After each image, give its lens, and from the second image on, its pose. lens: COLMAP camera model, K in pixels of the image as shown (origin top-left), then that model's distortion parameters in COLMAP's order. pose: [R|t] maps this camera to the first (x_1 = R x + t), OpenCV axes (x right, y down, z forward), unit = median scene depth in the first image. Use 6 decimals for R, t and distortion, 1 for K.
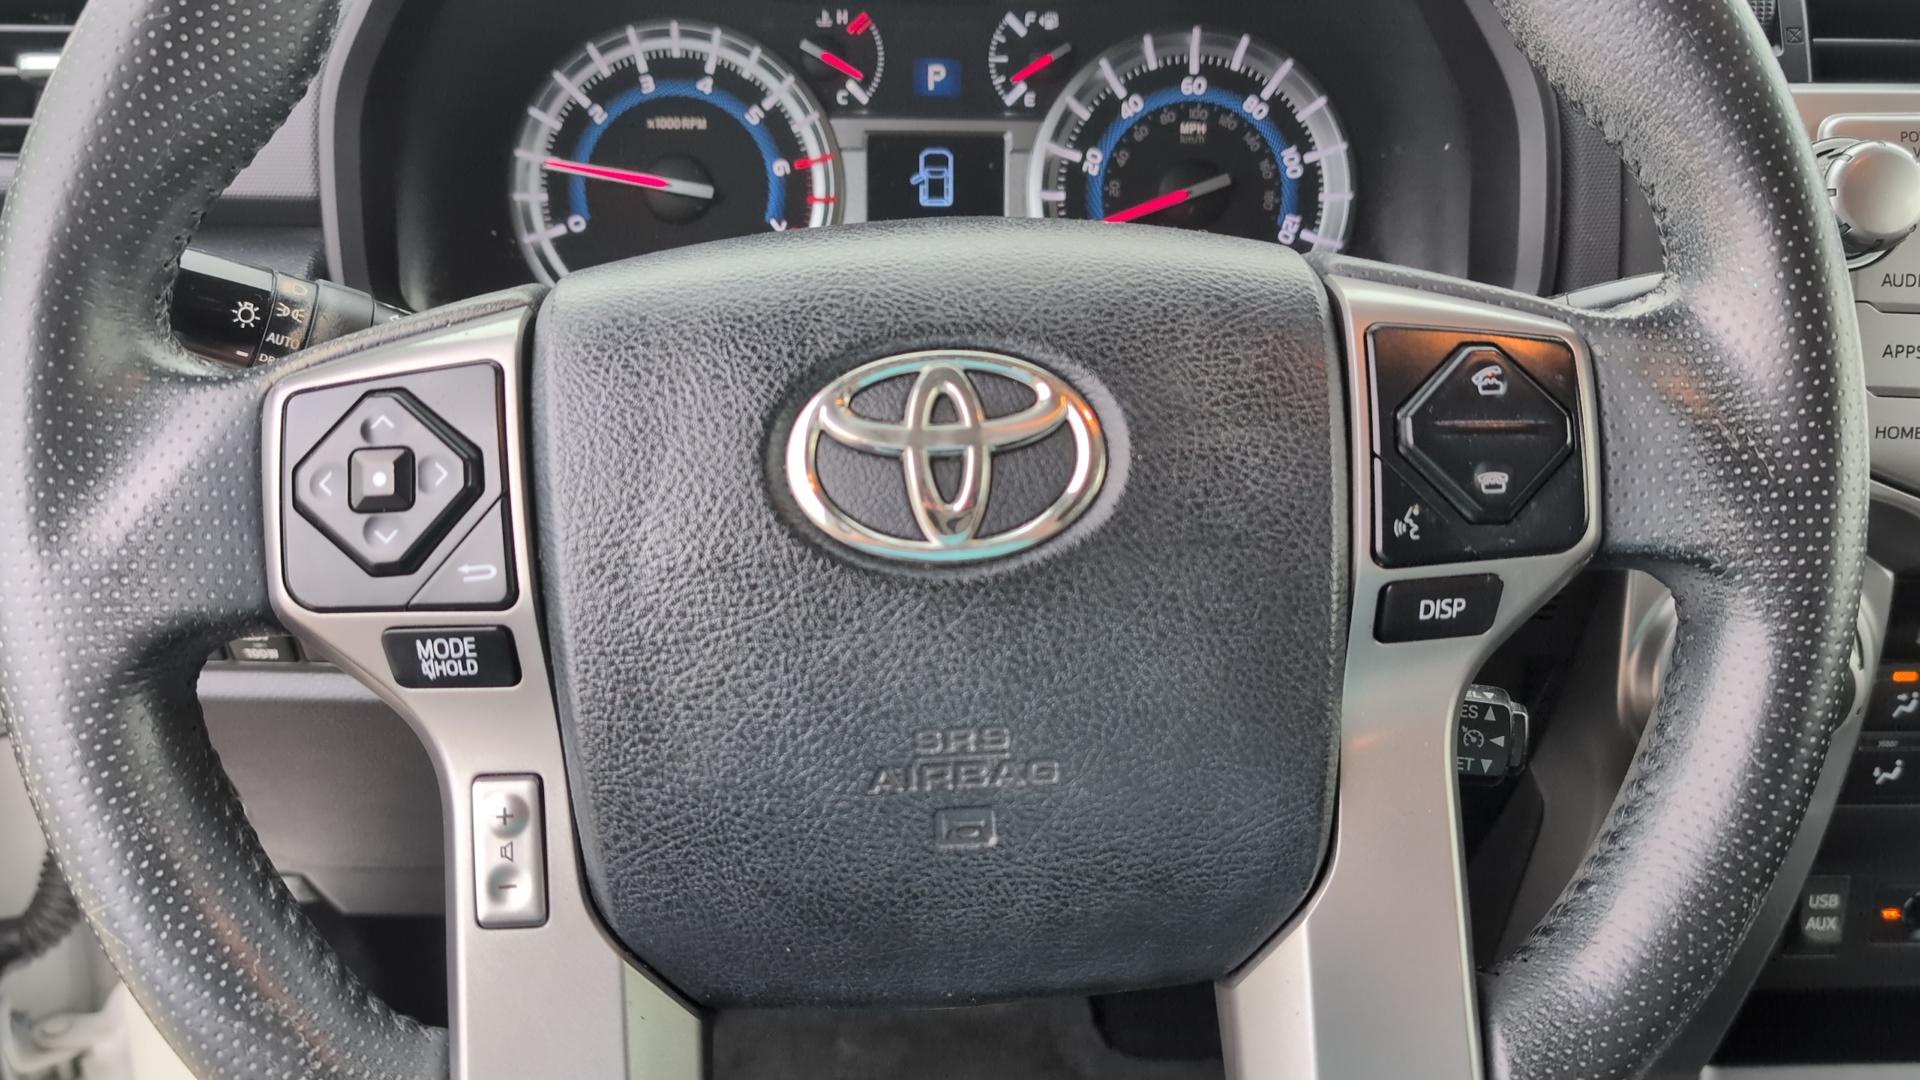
lens RADIAL K [[1656.8, 0, 960.0], [0, 1656.8, 540.0], [0, 0, 1]] dist [-0.007890, -0.016143]
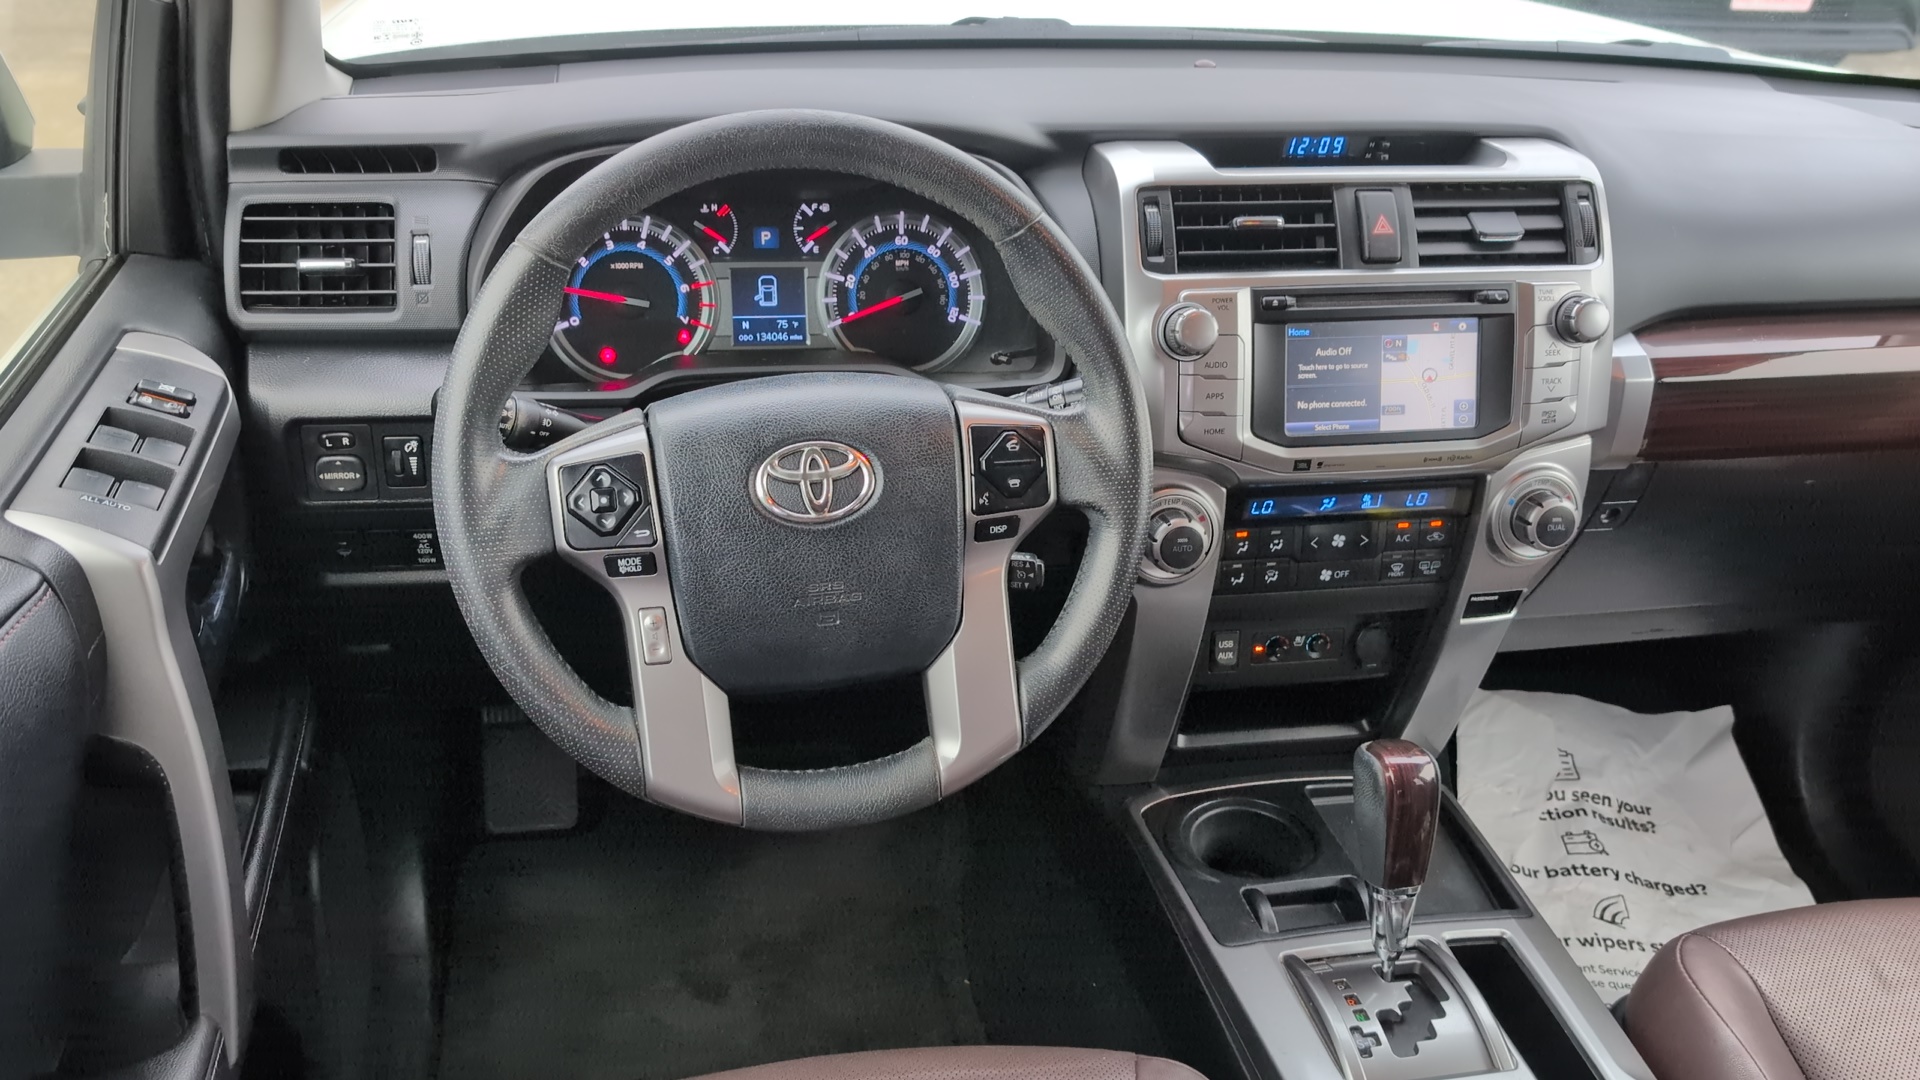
lens RADIAL K [[1590.6, 0, 965.4], [0, 1590.6, 554.2], [0, 0, 1]] dist [0.067109, -0.291413]
pose [[0.985026, -0.047968, 0.165597, -0.196282], [0.030719, 0.993977, 0.105198, -0.191708], [-0.169645, -0.098536, 0.980567, -1.543242]]
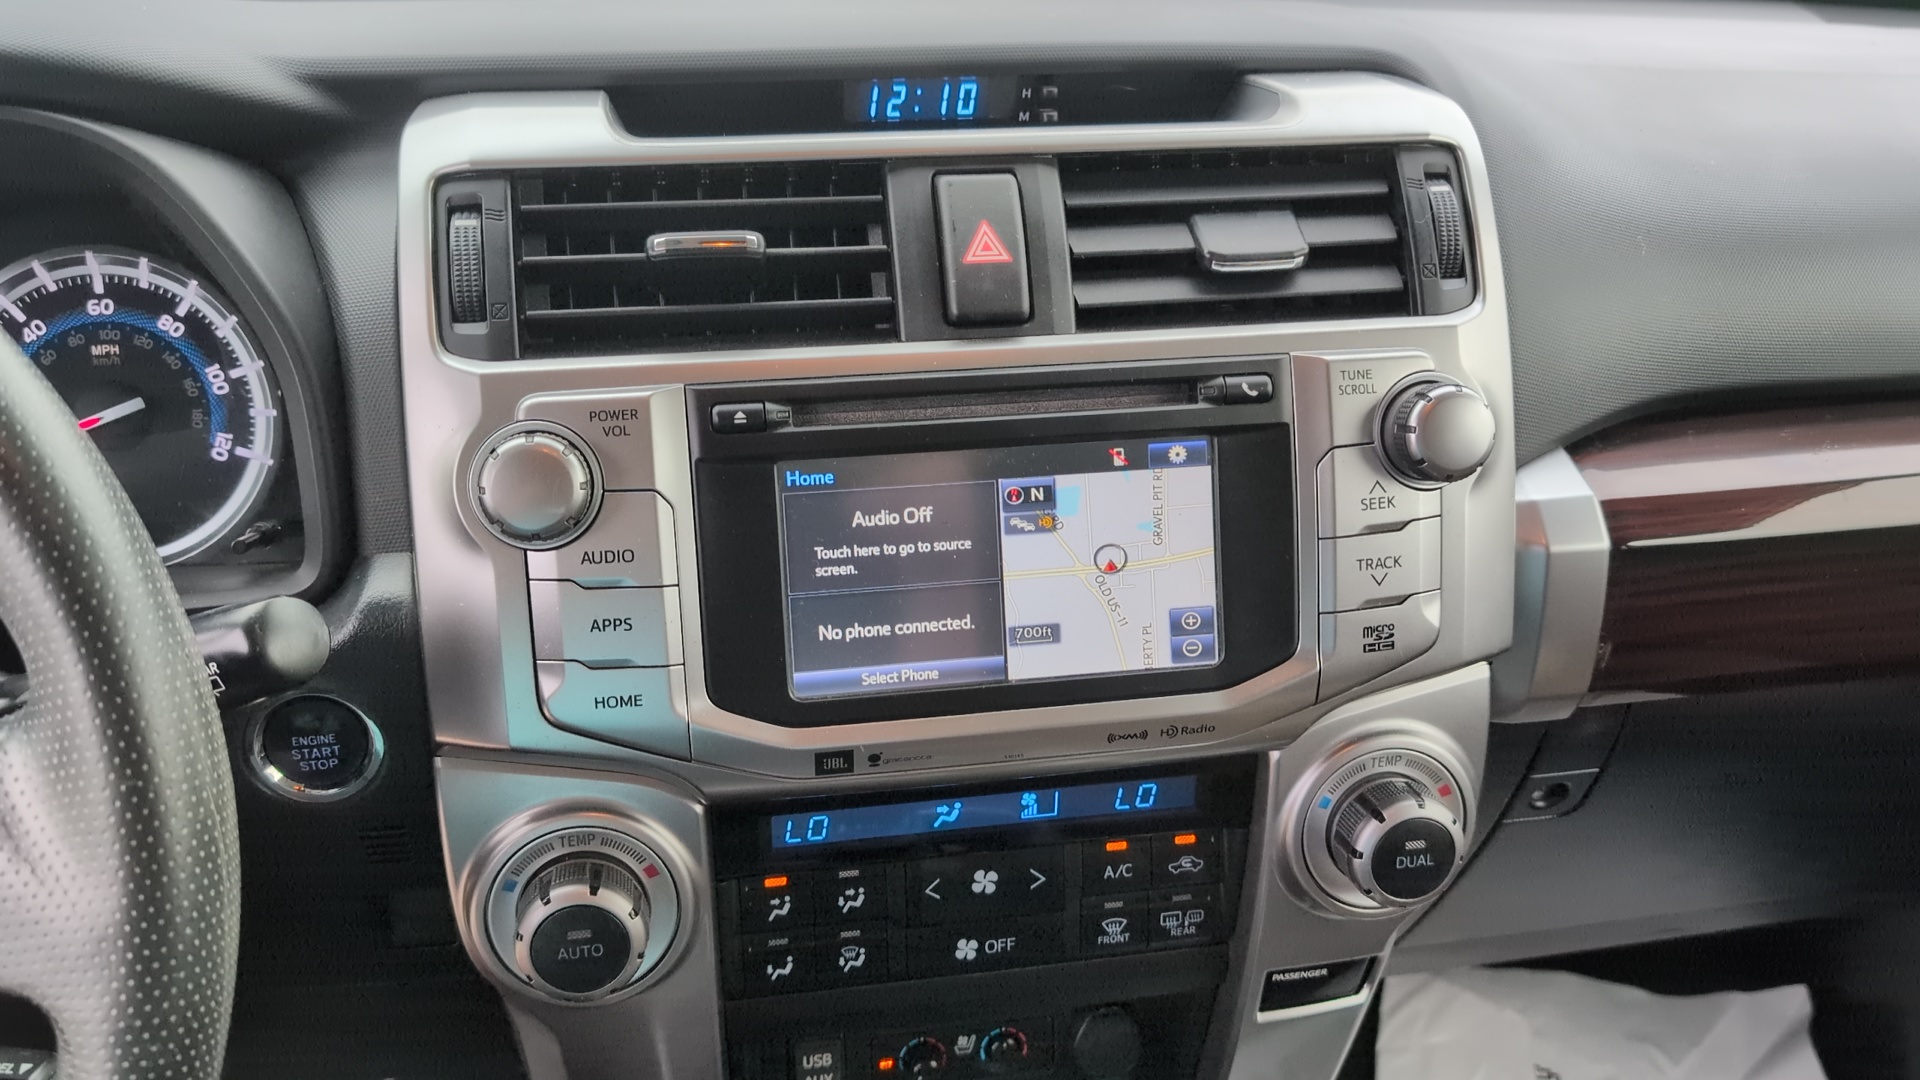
lens RADIAL K [[1656.8, 0, 960.0], [0, 1656.8, 540.0], [0, 0, 1]] dist [-0.007890, -0.016143]
pose [[0.987055, -0.062759, 0.147590, 0.880842], [0.056593, 0.997355, 0.045619, -0.278443], [-0.150063, -0.036676, 0.987996, -0.062679]]
